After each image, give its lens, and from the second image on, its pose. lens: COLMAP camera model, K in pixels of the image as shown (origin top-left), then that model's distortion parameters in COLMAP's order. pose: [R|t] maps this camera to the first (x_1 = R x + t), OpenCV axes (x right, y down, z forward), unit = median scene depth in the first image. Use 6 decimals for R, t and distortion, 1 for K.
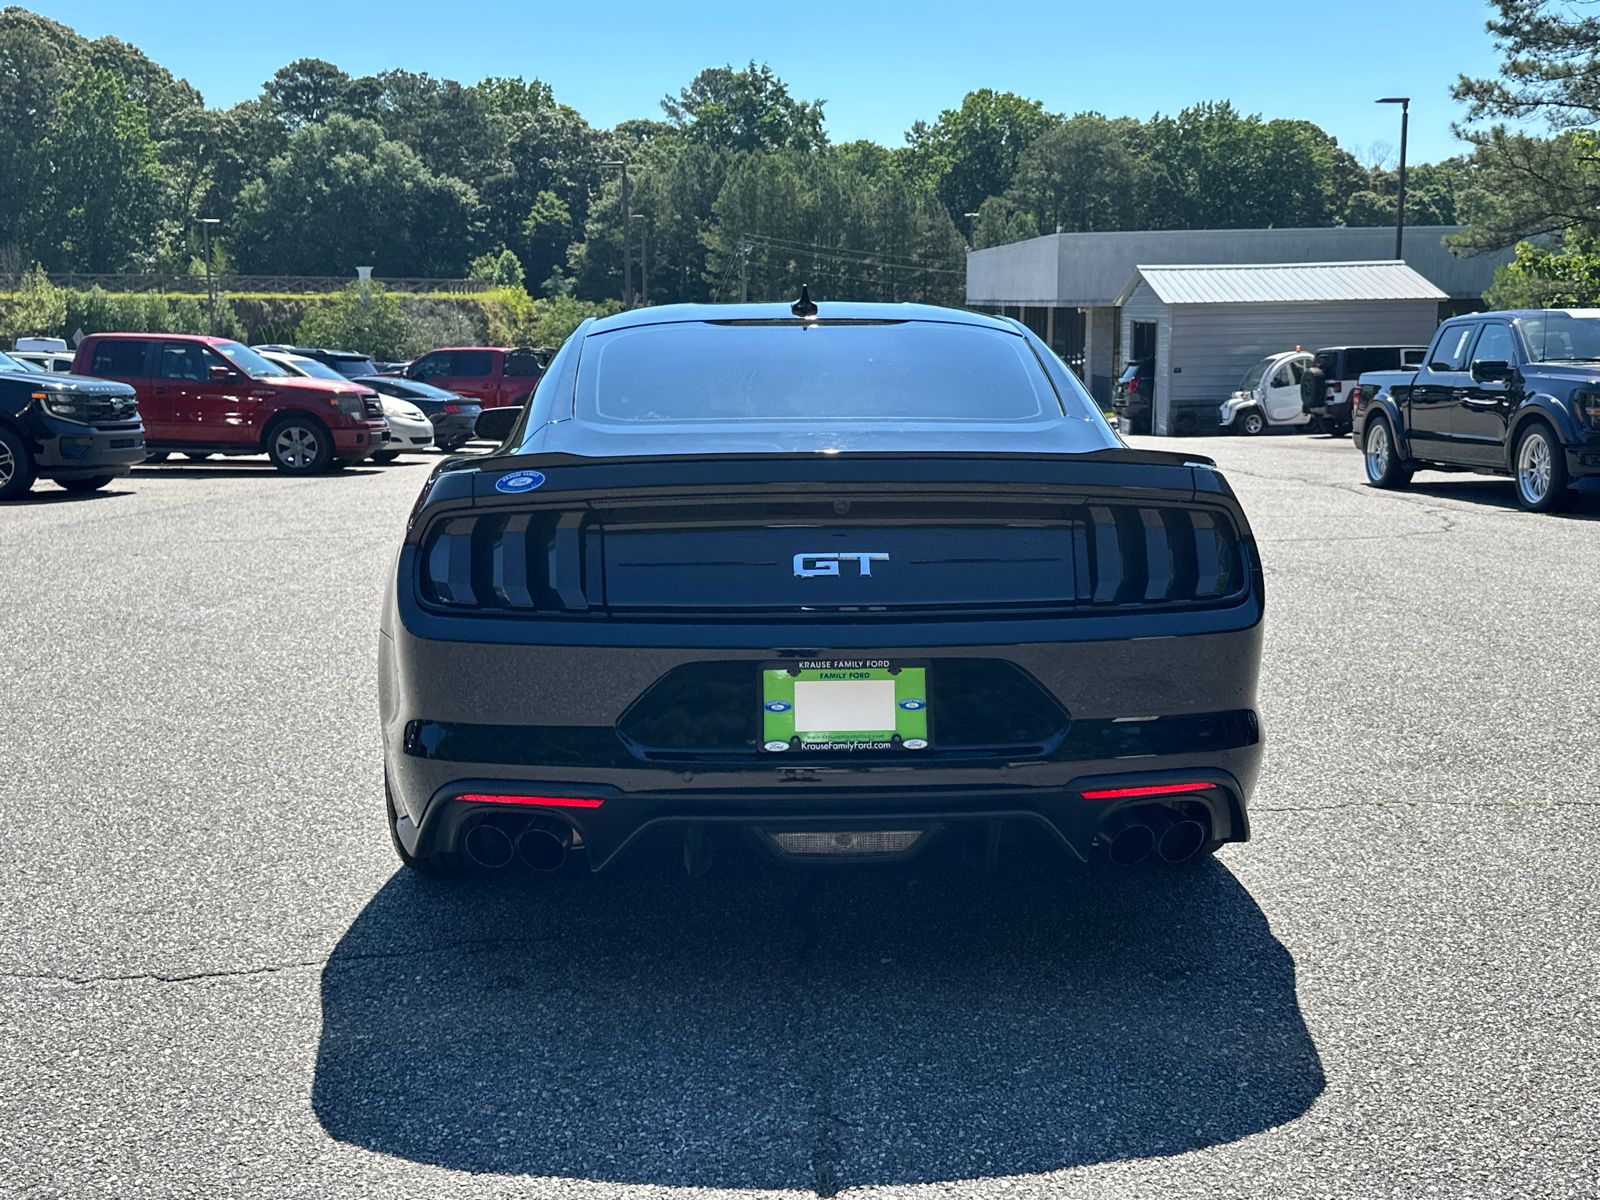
lens RADIAL K [[1646.8, 0, 827.8], [0, 1646.8, 604.4], [0, 0, 1]] dist [0.134890, -0.290376]
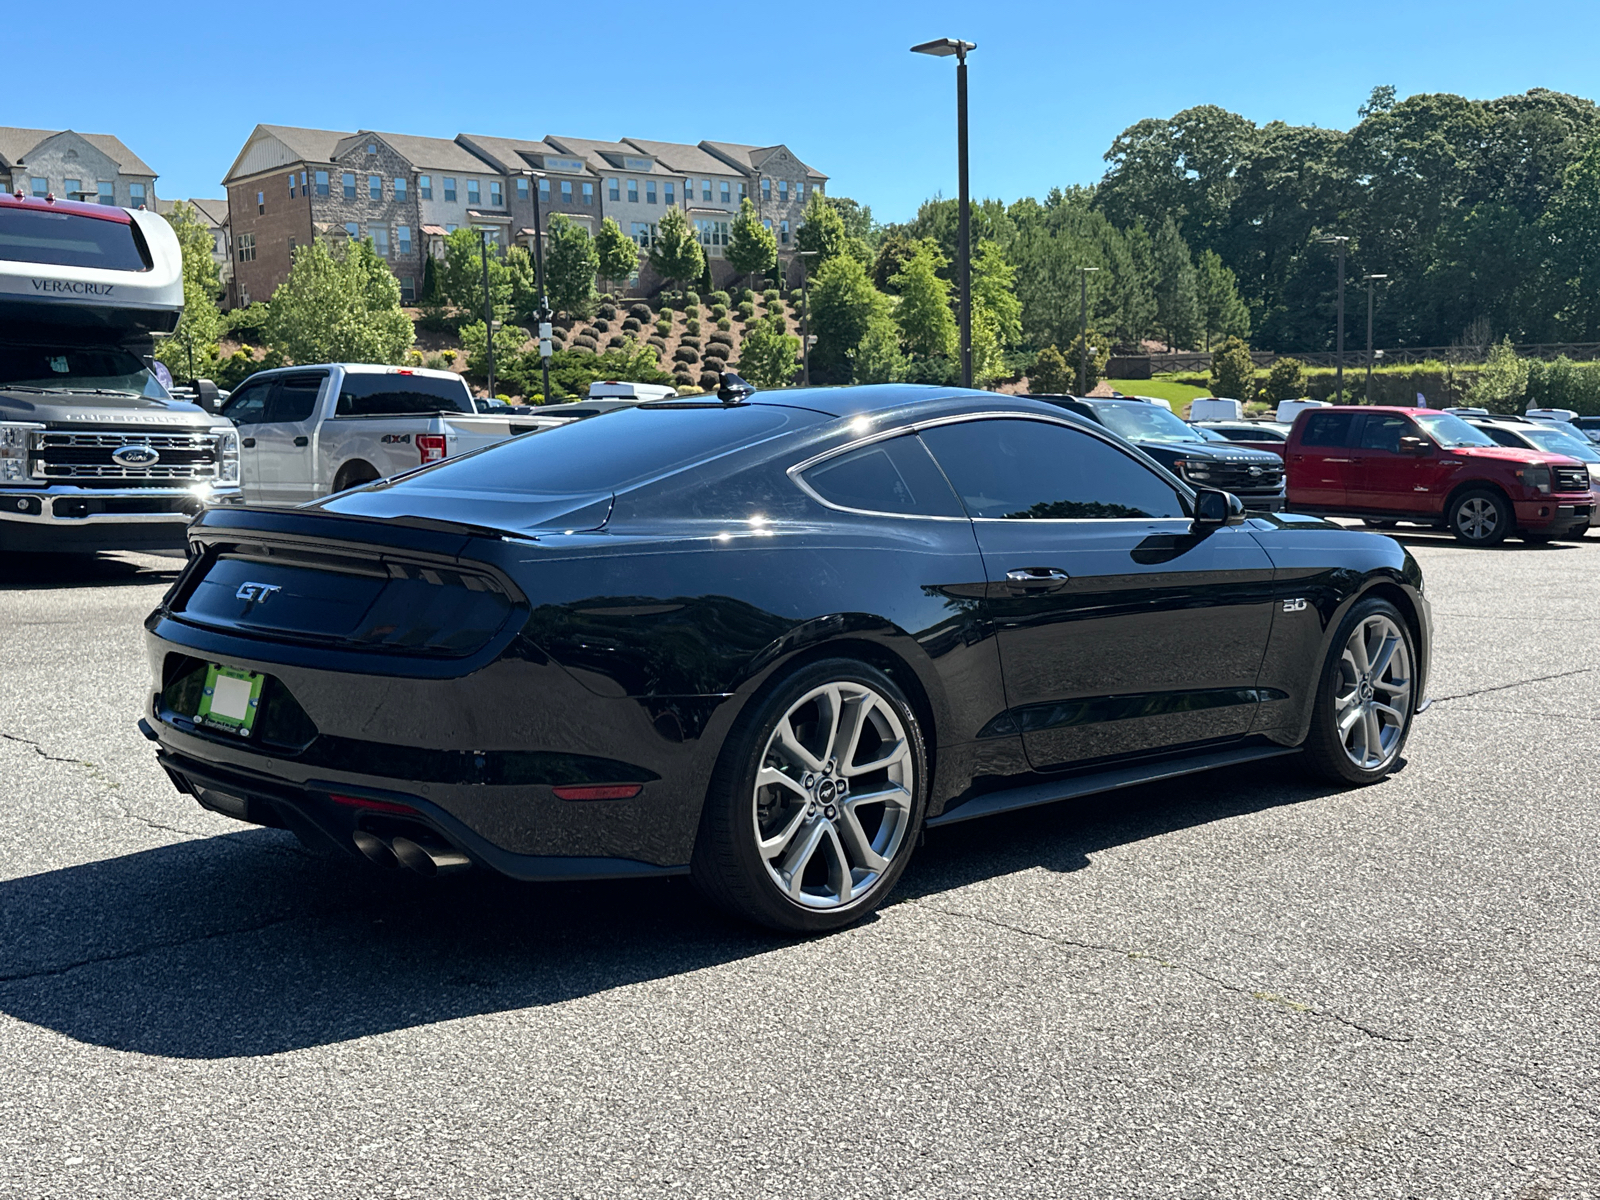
lens RADIAL K [[1646.8, 0, 827.8], [0, 1646.8, 604.4], [0, 0, 1]] dist [0.134890, -0.290376]
pose [[0.667642, 0.080669, -0.740099, 0.108235], [-0.110331, 0.993856, 0.008799, -0.006425], [0.736262, 0.075781, 0.672440, 0.035613]]
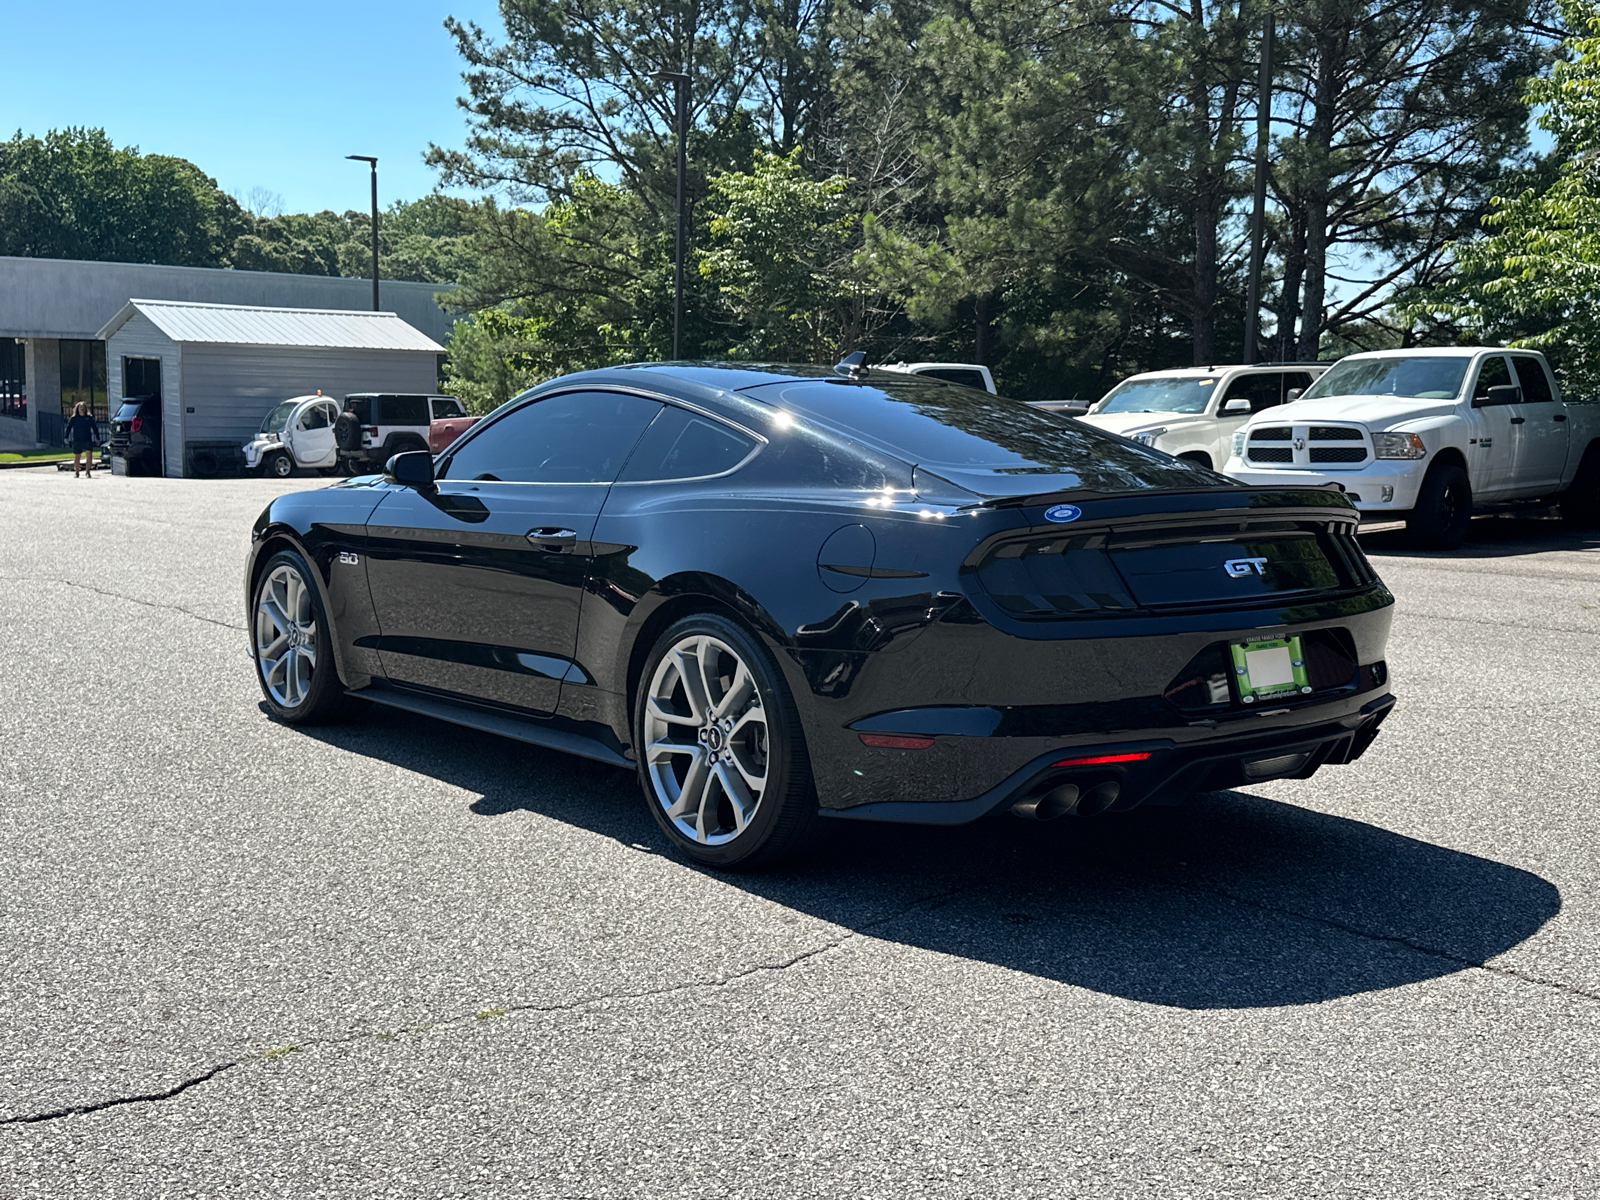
lens RADIAL K [[1646.8, 0, 827.8], [0, 1646.8, 604.4], [0, 0, 1]] dist [0.134890, -0.290376]
pose [[0.788545, -0.051915, 0.612783, -0.093249], [0.067399, 0.997724, -0.002203, -0.001128], [-0.611273, 0.043038, 0.790249, 0.009013]]
